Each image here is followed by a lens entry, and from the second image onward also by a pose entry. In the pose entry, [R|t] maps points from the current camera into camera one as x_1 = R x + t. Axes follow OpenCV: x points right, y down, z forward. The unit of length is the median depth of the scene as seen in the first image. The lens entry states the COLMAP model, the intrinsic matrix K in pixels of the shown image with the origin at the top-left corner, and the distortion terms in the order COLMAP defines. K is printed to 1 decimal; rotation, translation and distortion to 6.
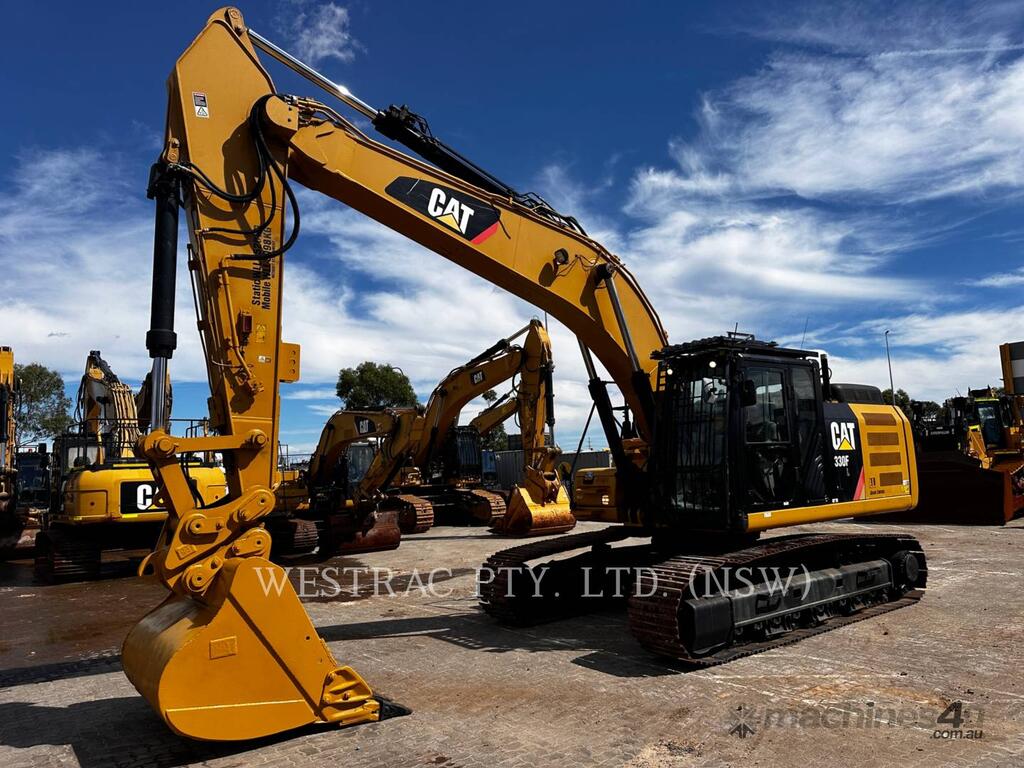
lens RADIAL K [[713.3, 0, 512.0], [0, 713.3, 384.0], [0, 0, 1]] dist [0.073445, -0.103318]
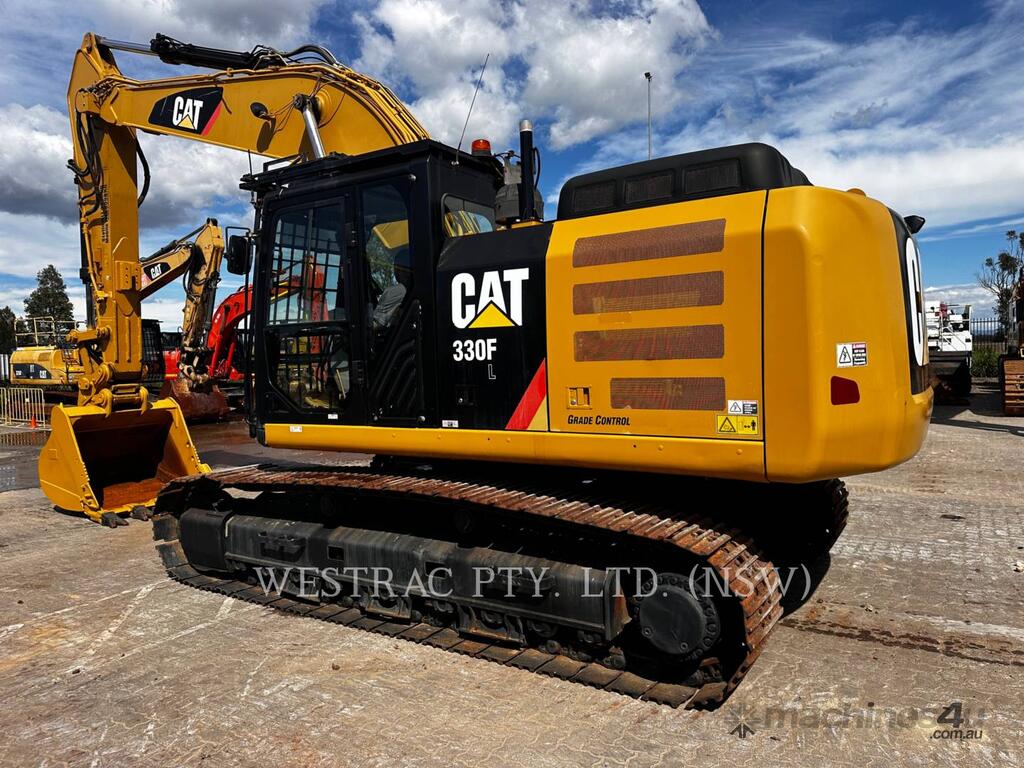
lens RADIAL K [[713.3, 0, 512.0], [0, 713.3, 384.0], [0, 0, 1]] dist [0.073445, -0.103318]
pose [[0.347727, 0.073271, -0.934728, 0.911357], [0.137080, 0.982256, 0.127992, 0.068074], [0.927521, -0.172639, 0.331513, 0.834612]]
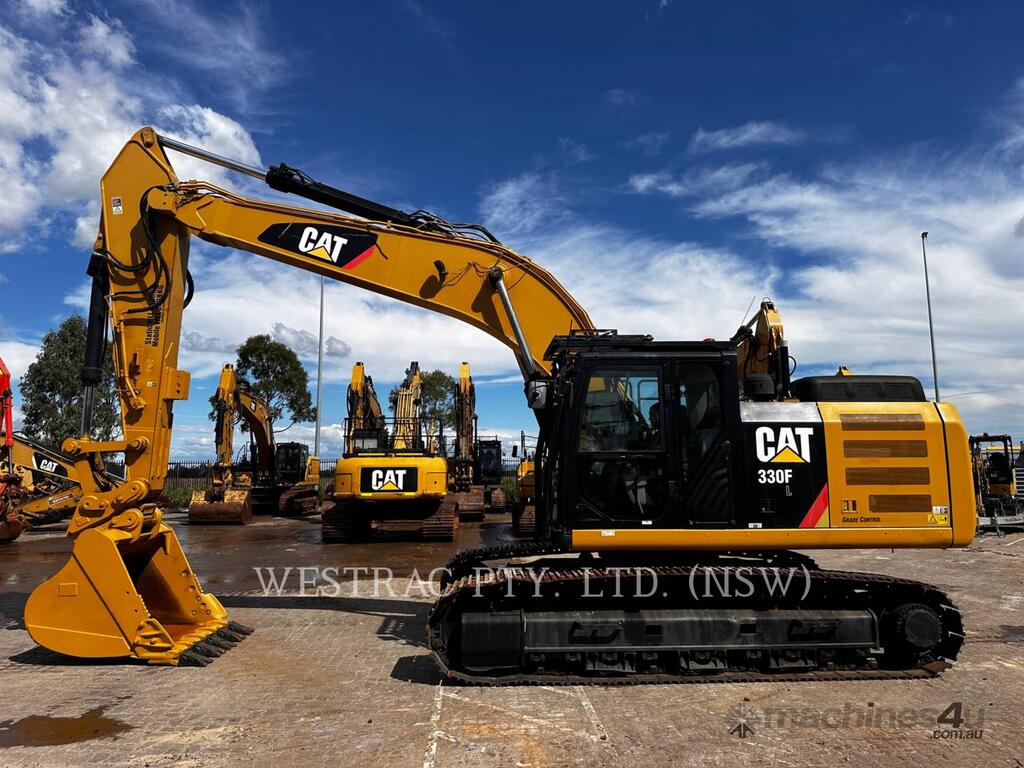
lens RADIAL K [[753.3, 0, 512.0], [0, 753.3, 384.0], [0, 0, 1]] dist [0.027904, -0.003261]
pose [[0.813004, -0.034523, -0.581234, 0.690519], [0.043548, 0.999050, 0.001572, -0.007720], [0.580627, -0.026590, 0.813735, 0.159714]]
